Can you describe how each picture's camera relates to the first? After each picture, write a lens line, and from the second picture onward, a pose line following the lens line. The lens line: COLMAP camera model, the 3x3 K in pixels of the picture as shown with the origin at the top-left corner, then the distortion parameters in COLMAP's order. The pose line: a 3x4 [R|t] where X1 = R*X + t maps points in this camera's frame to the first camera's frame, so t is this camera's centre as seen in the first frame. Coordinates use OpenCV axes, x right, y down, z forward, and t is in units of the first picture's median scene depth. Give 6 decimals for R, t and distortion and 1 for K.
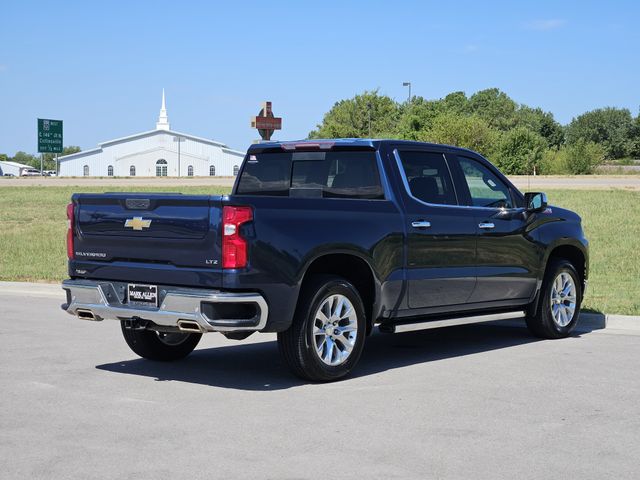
lens RADIAL K [[1108.9, 0, 315.4], [0, 1108.9, 243.0], [0, 0, 1]] dist [0.011799, 0.000000]
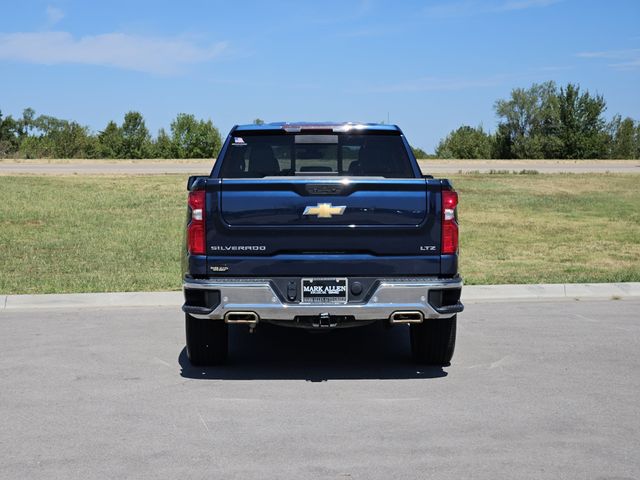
lens RADIAL K [[1108.9, 0, 321.4], [0, 1108.9, 236.0], [0, 0, 1]] dist [0.011799, 0.000000]
pose [[0.784465, -0.038802, 0.618958, -0.716996], [0.034129, 0.999229, 0.019386, -0.014541], [-0.619233, 0.005917, 0.785185, 0.285556]]
